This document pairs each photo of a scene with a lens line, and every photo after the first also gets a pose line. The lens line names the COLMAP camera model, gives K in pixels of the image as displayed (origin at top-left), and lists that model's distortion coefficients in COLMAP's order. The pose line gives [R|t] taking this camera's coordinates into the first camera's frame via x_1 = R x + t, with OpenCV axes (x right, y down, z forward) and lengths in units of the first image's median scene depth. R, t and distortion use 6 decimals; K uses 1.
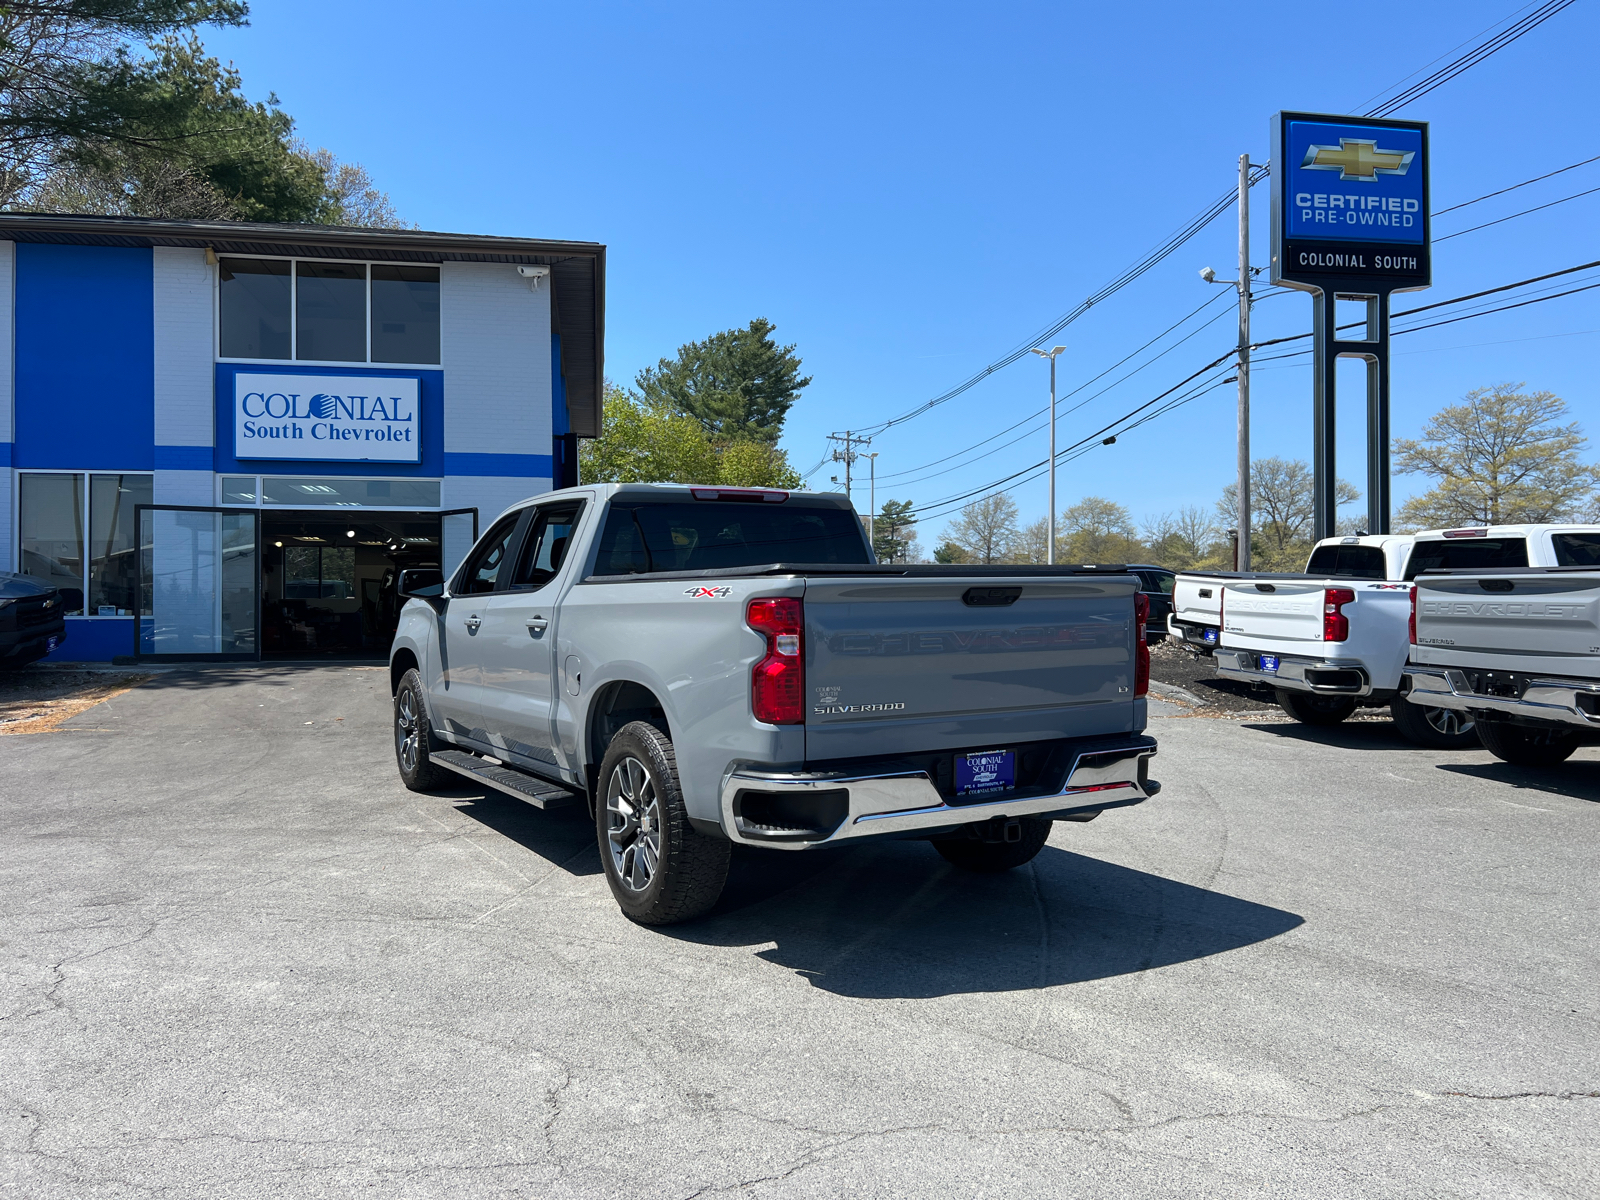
lens RADIAL K [[1210.1, 0, 789.4], [0, 1210.1, 613.1], [0, 0, 1]] dist [0.013024, 0.000556]
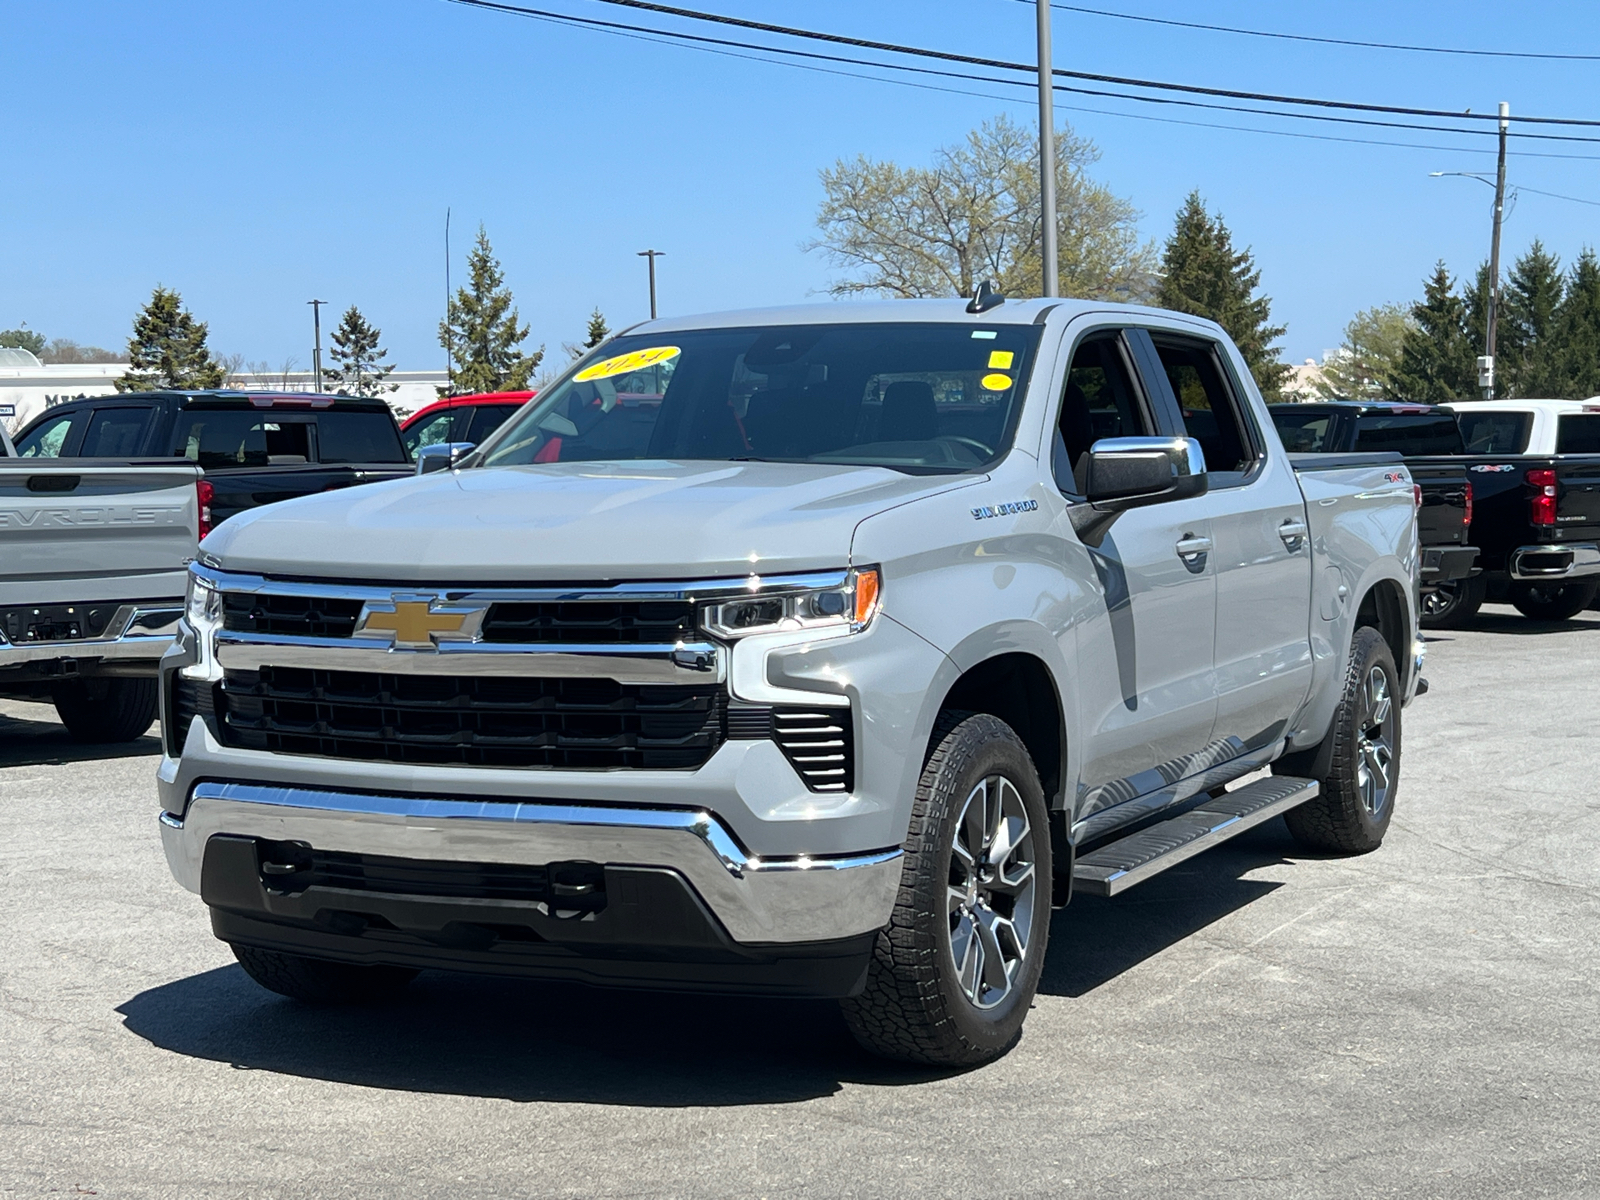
lens RADIAL K [[2529.4, 0, 796.1], [0, 2529.4, 611.1], [0, 0, 1]] dist [0.111237, -0.116967]
pose [[-0.546214, -0.039267, 0.836725, -0.474107], [0.028822, 0.997428, 0.065623, -0.017769], [-0.837149, 0.059960, -0.543678, 0.761590]]
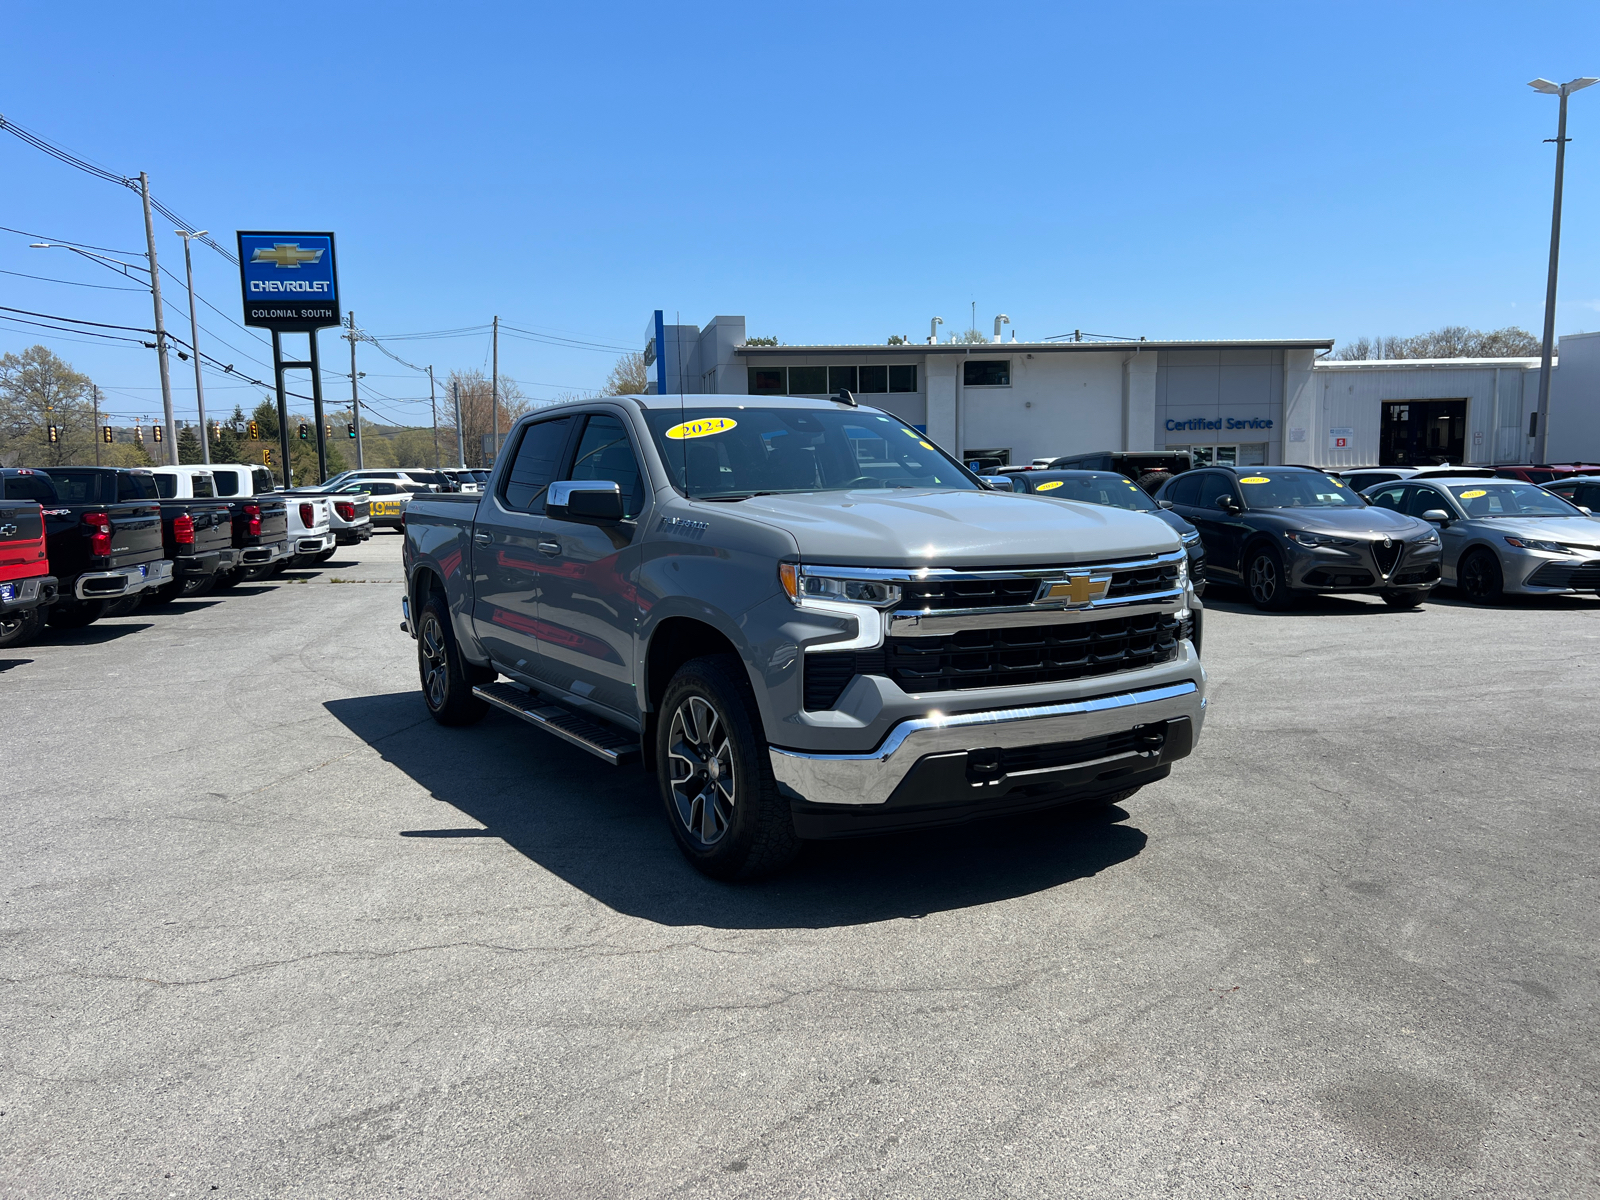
lens RADIAL K [[1210.9, 0, 796.4], [0, 1210.9, 591.7], [0, 0, 1]] dist [0.029475, -0.004597]
pose [[-0.999693, 0.024532, -0.003493, -0.083337], [0.024010, 0.993840, 0.108188, -0.024167], [0.006125, 0.108071, -0.994124, 0.877900]]
